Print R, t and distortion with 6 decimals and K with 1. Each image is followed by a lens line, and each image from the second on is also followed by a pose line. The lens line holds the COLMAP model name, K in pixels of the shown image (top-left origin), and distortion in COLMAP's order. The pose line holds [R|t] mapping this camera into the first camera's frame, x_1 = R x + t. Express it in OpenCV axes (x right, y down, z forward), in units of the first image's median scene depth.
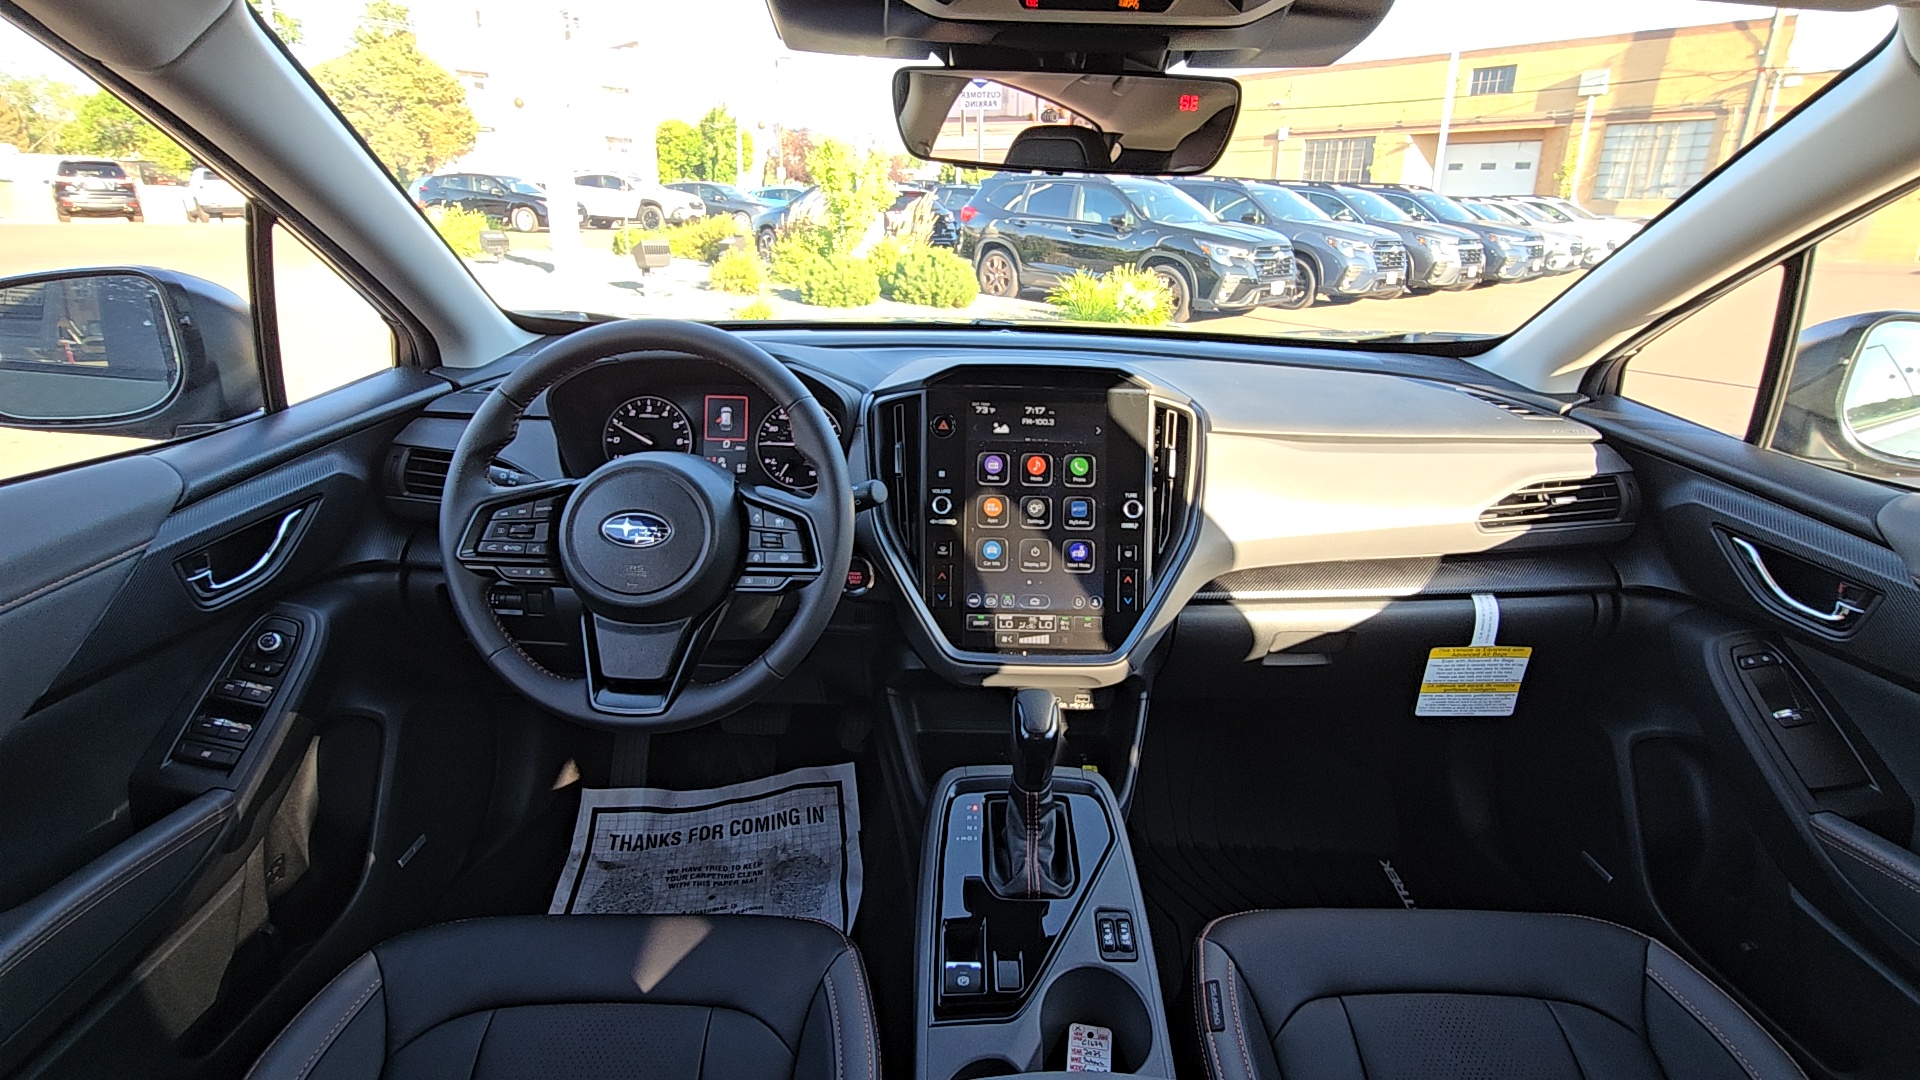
lens RADIAL K [[957.5, 0, 964.7], [0, 957.5, 538.1], [0, 0, 1]] dist [0.006759, -0.006396]
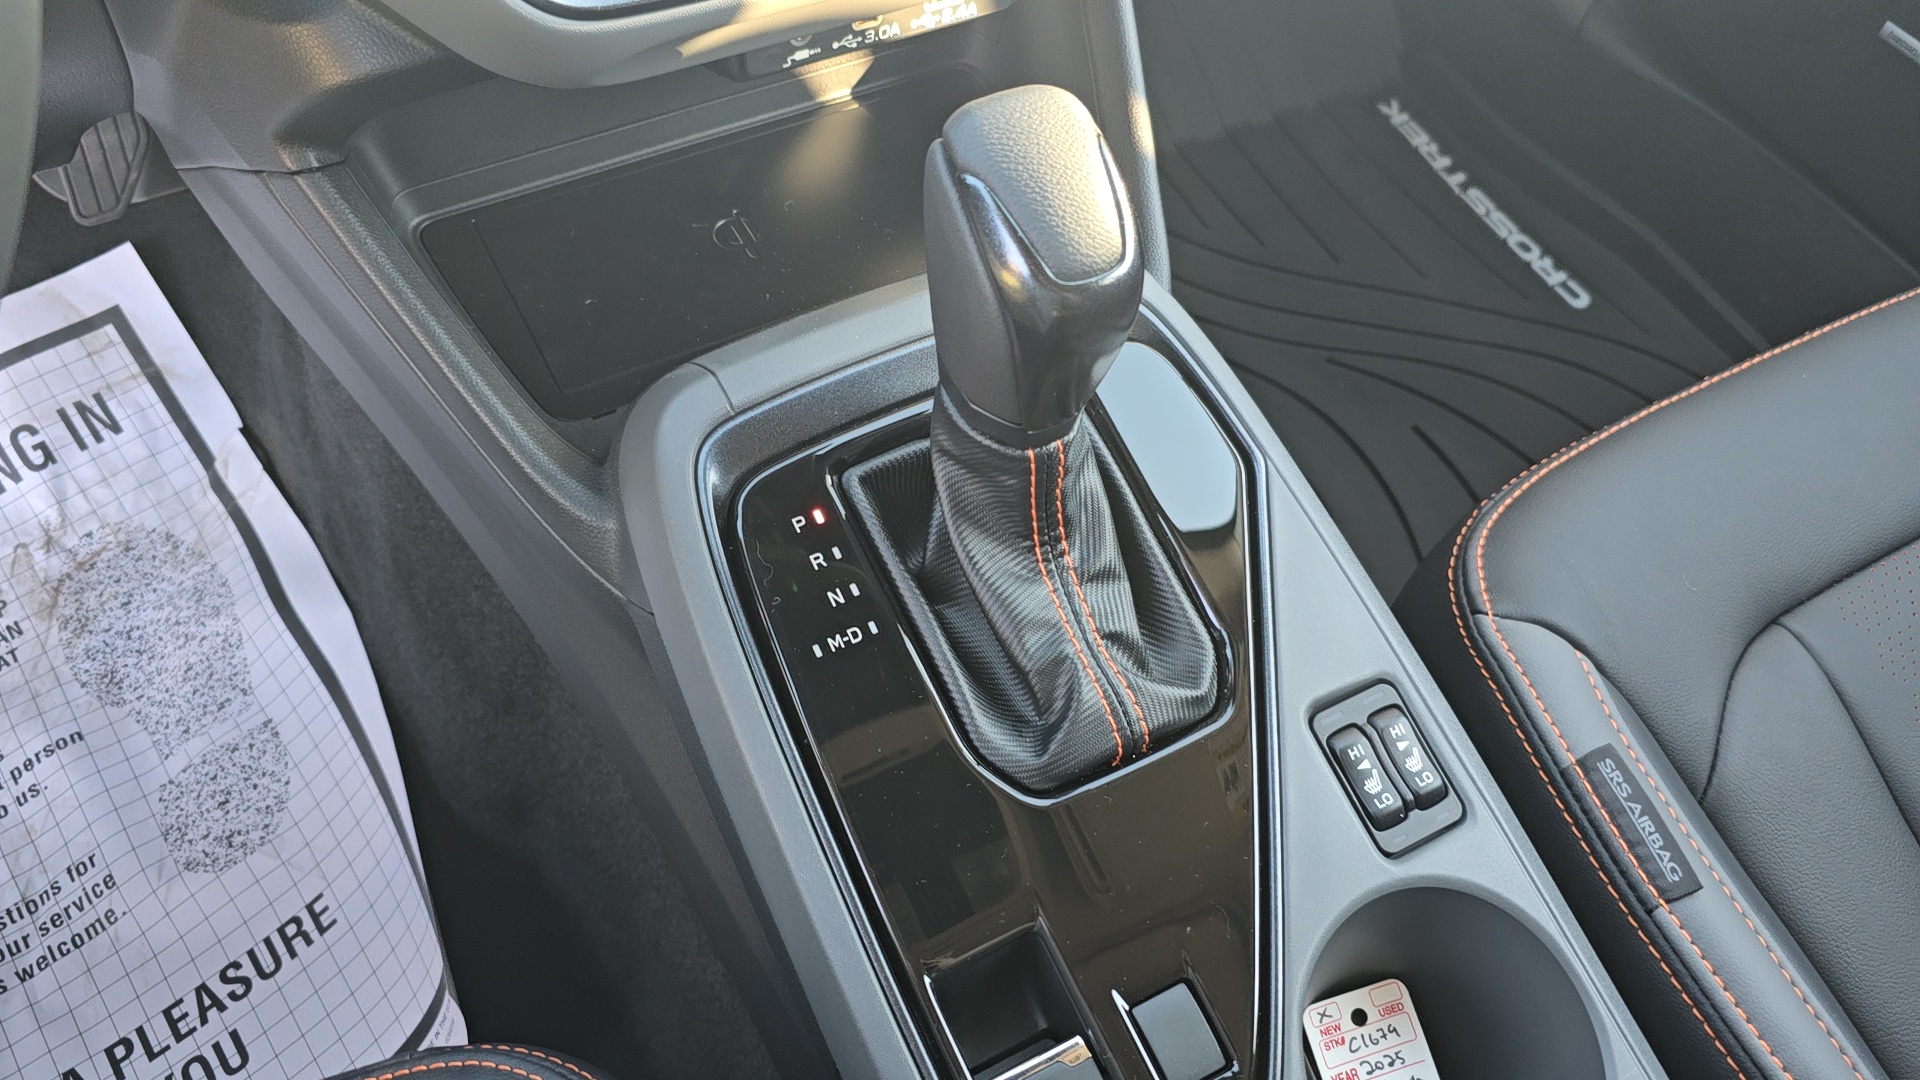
lens RADIAL K [[1595.2, 0, 970.3], [0, 1595.2, 531.7], [0, 0, 1]] dist [-0.000944, 0.003851]
pose [[0.879160, -0.364908, 0.306462, -0.007465], [0.109409, 0.780510, 0.615495, -0.000928], [-0.463796, -0.507589, 0.726118, 0.045840]]
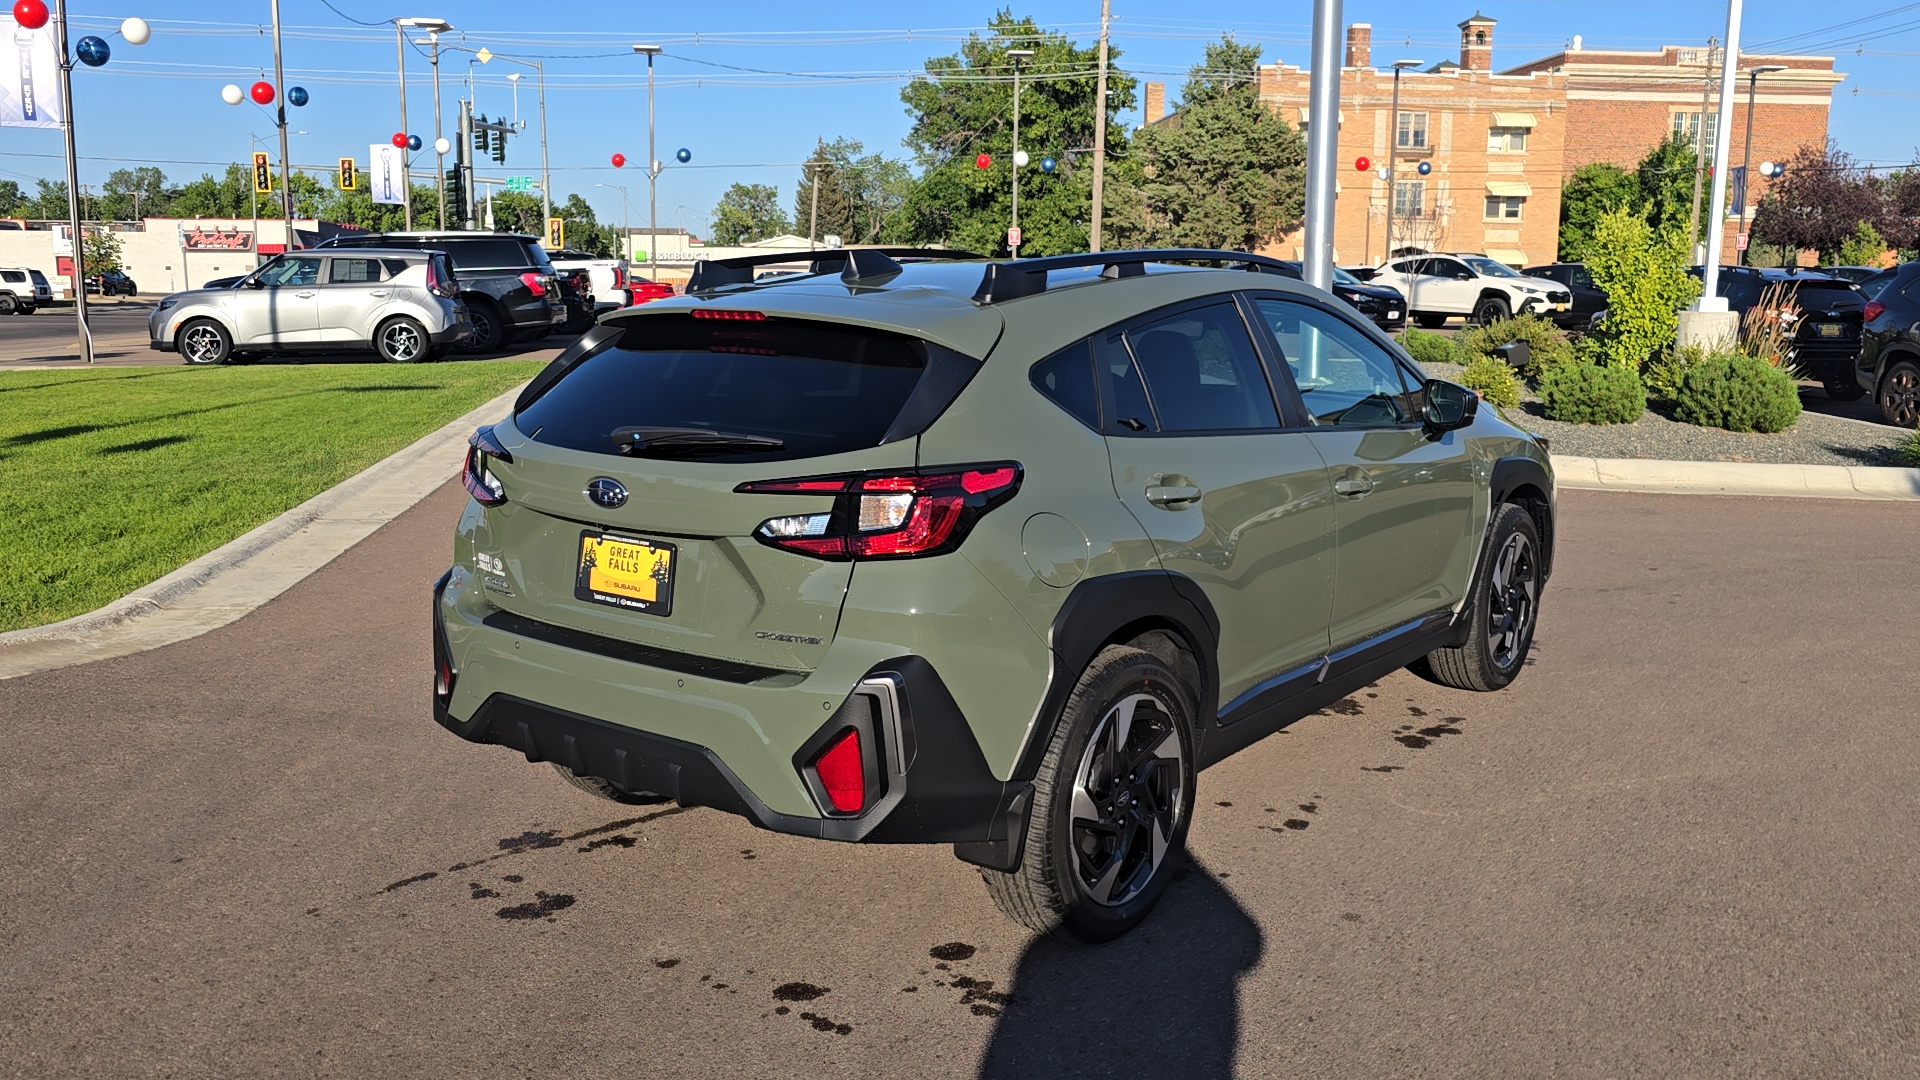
lens RADIAL K [[1595.2, 0, 979.1], [0, 1595.2, 534.7], [0, 0, 1]] dist [-0.000944, 0.003851]
pose [[0.793652, 0.078591, -0.603274, 0.284437], [-0.185653, 0.975608, -0.117145, 0.112861], [0.579352, 0.204972, 0.788884, -0.378986]]
